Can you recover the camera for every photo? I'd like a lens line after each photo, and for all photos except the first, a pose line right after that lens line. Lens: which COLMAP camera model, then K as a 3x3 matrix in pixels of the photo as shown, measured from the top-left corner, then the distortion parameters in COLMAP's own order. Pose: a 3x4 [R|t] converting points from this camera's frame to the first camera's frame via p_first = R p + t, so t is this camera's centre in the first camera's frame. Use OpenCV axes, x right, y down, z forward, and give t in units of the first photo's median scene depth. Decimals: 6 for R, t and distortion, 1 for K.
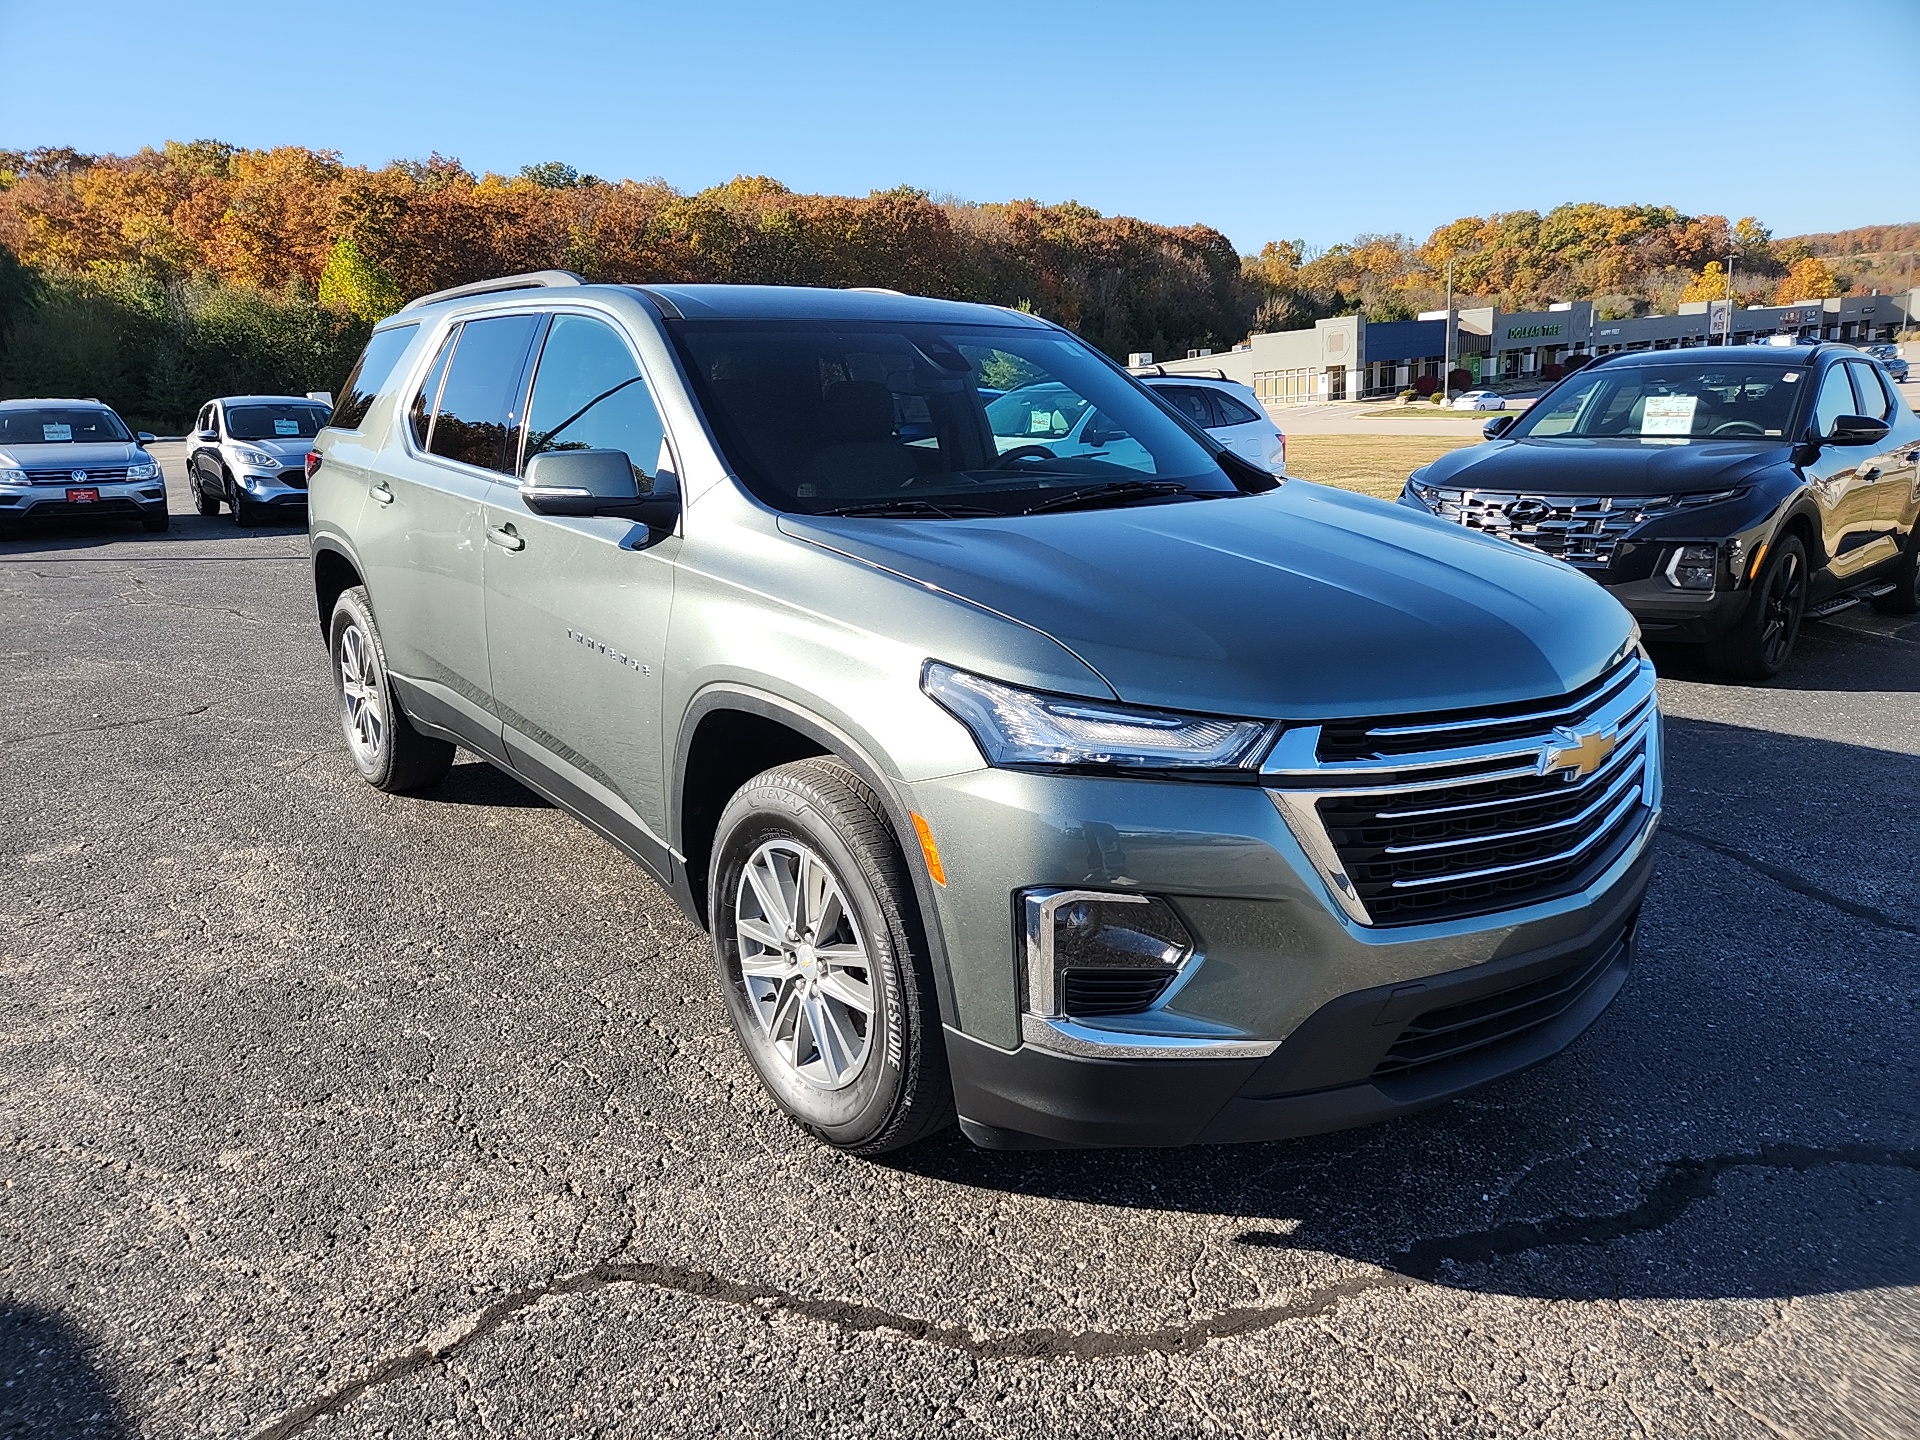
lens RADIAL K [[1280.5, 0, 934.0], [0, 1280.5, 729.9], [0, 0, 1]] dist [0.086250, -0.071361]
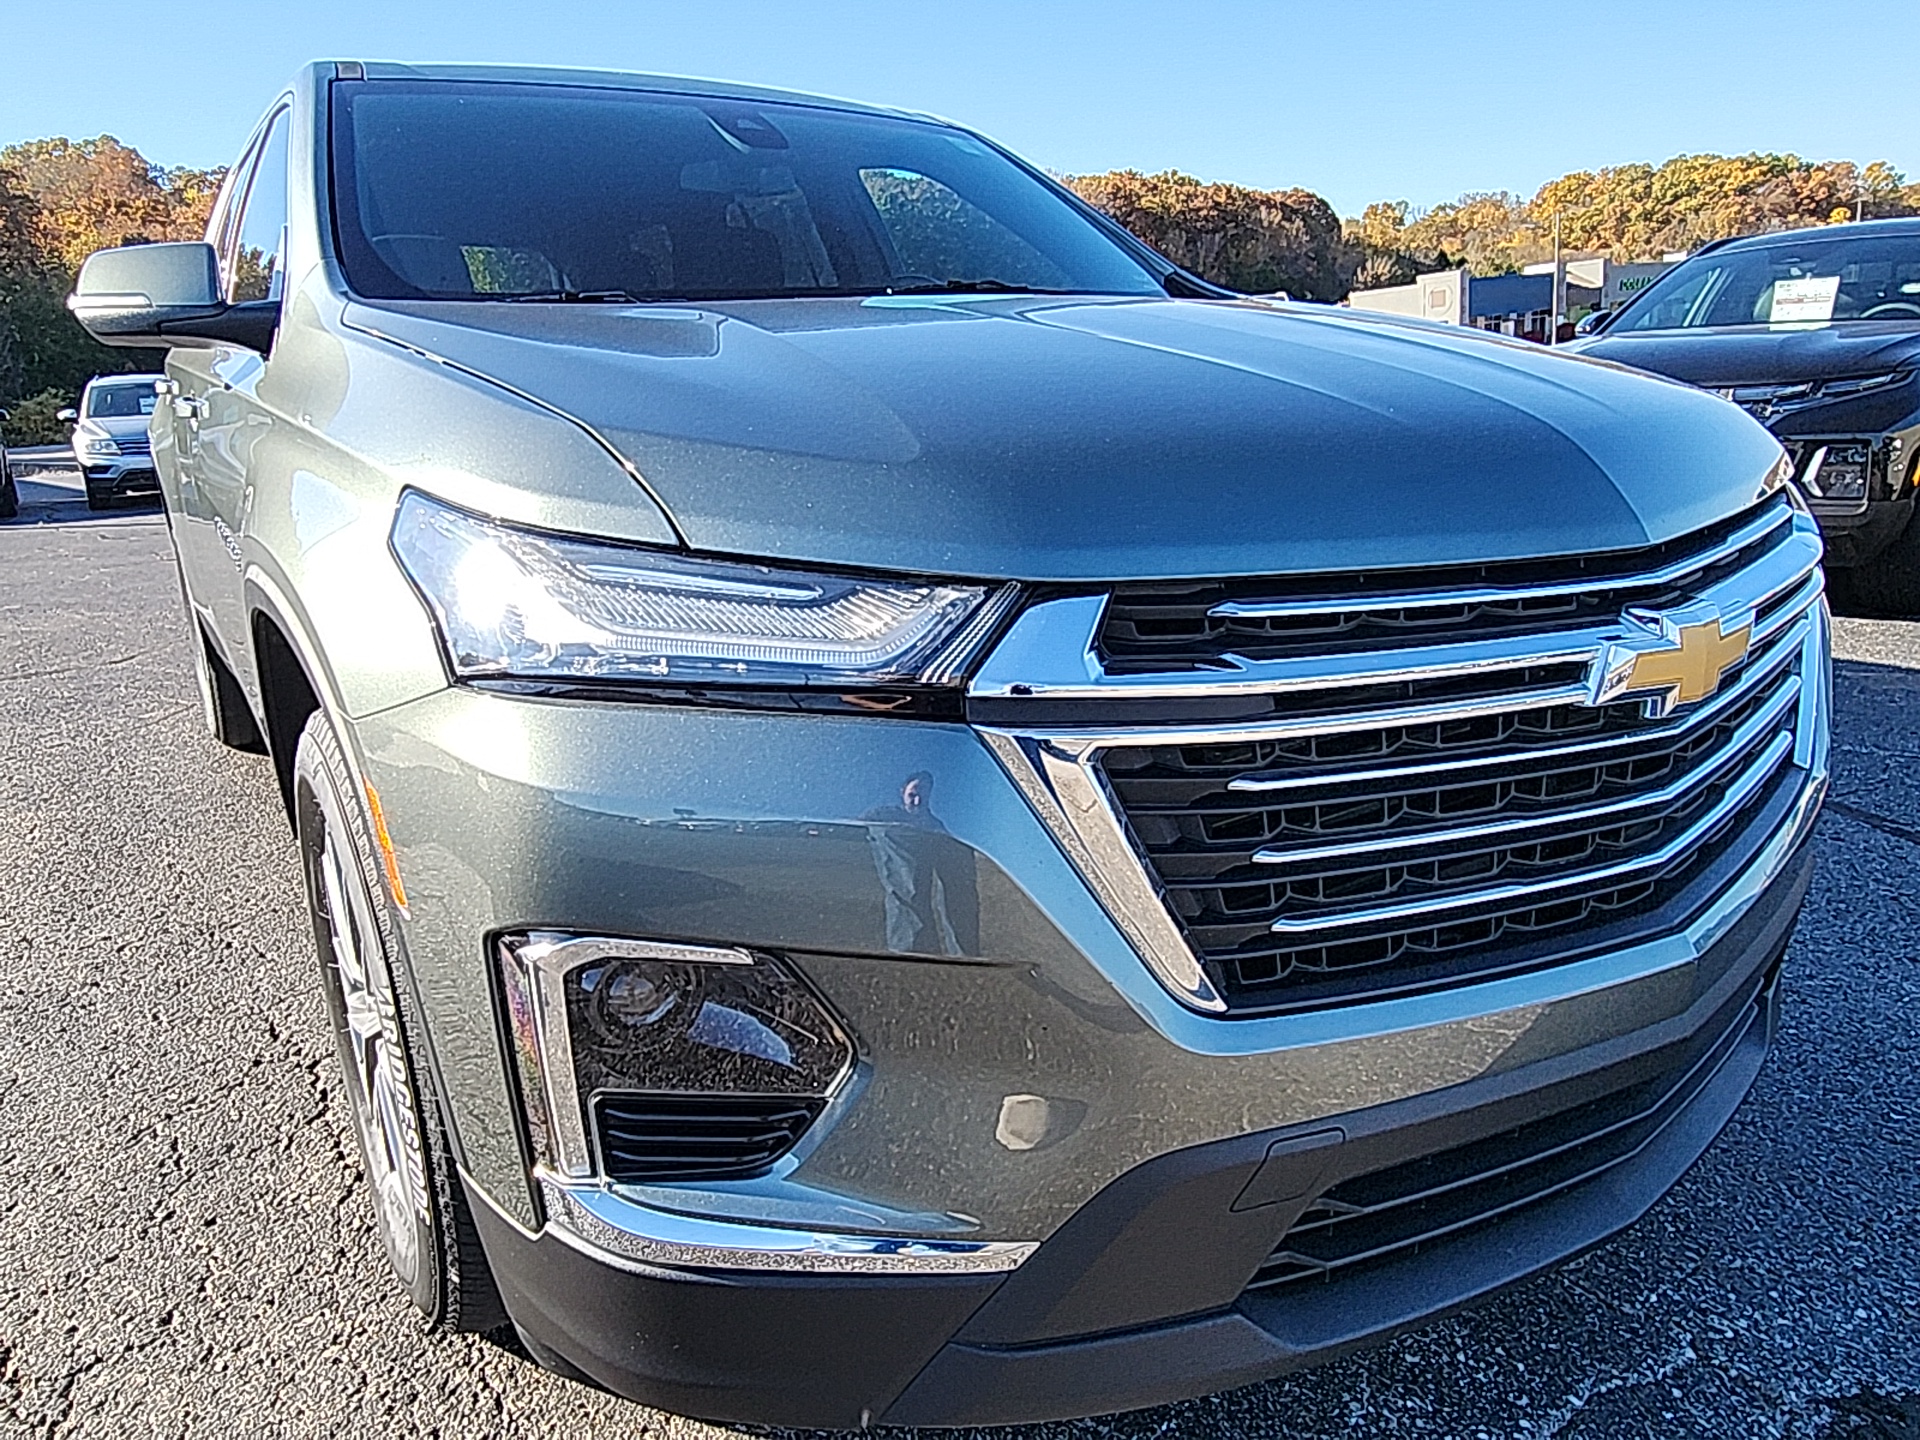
lens RADIAL K [[1242.4, 0, 905.6], [0, 1242.4, 704.8], [0, 0, 1]] dist [0.004081, -0.002370]
pose [[0.994421, 0.000761, -0.105483, 0.078994], [0.000329, 0.999947, 0.010318, 0.009309], [0.105485, -0.010295, 0.994368, 0.154809]]
